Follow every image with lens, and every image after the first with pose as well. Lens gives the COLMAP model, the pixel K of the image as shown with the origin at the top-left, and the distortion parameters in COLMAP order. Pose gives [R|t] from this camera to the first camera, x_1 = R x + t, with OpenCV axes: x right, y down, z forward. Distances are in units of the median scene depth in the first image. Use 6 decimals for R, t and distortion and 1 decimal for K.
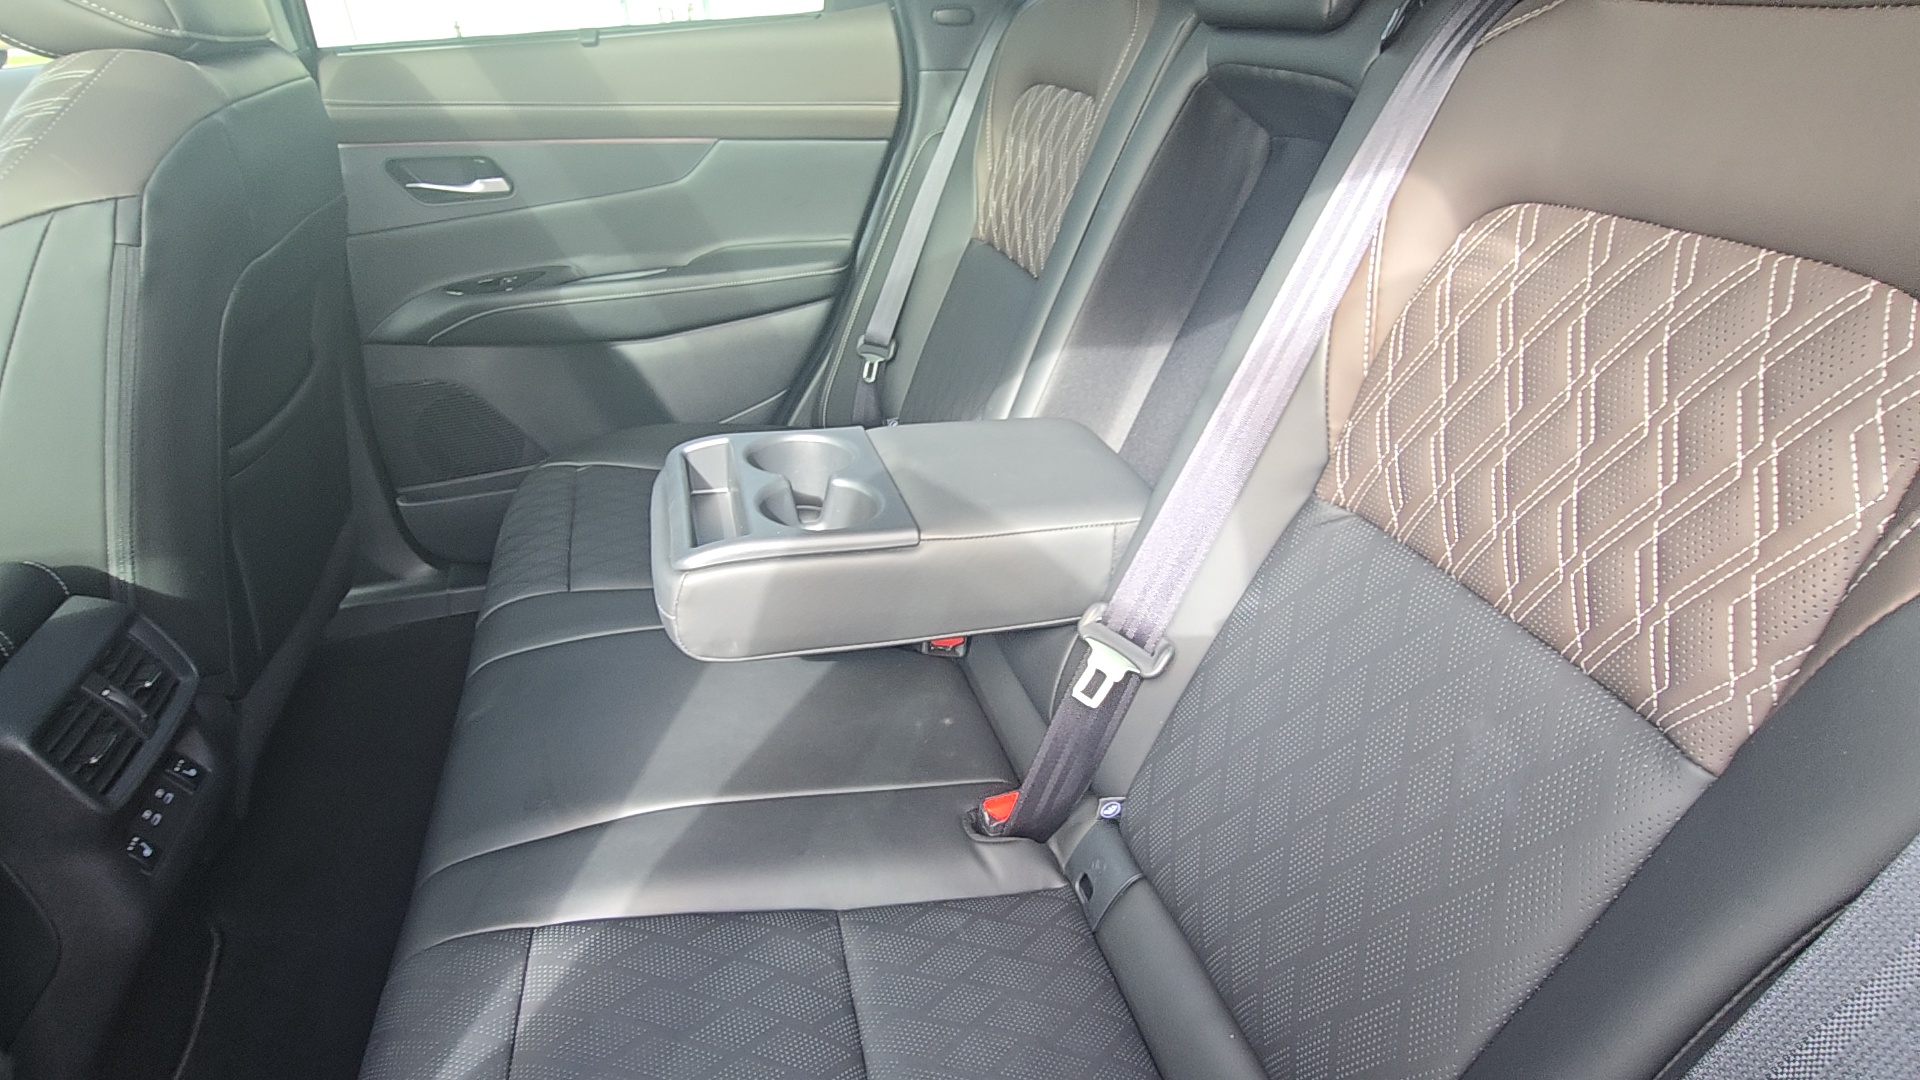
lens RADIAL K [[967.5, 0, 963.0], [0, 967.5, 541.1], [0, 0, 1]] dist [0.008131, -0.004381]
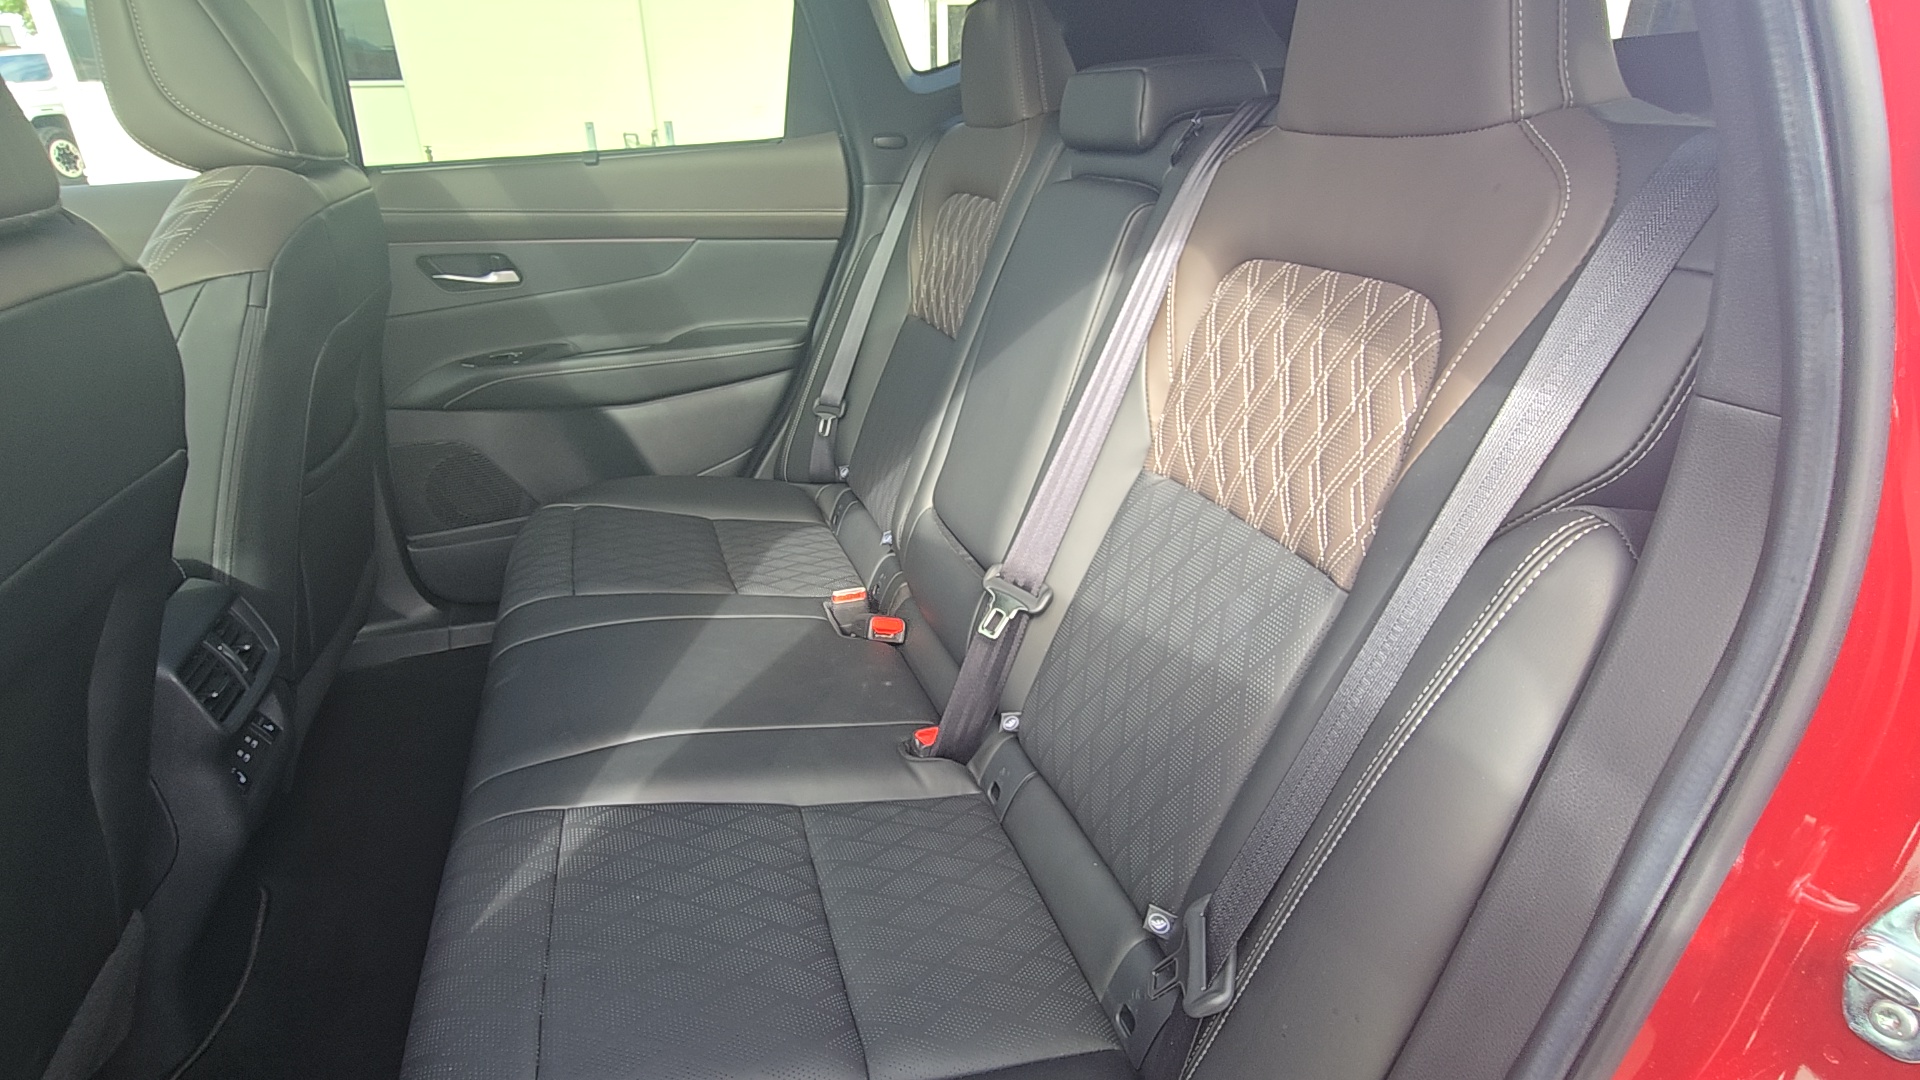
lens RADIAL K [[967.5, 0, 961.2], [0, 967.5, 539.9], [0, 0, 1]] dist [0.008131, -0.004381]
pose [[0.998997, -0.017208, 0.041343, 0.033543], [0.021491, 0.994186, -0.105514, 0.154880], [-0.039287, 0.106297, 0.993558, -0.287156]]
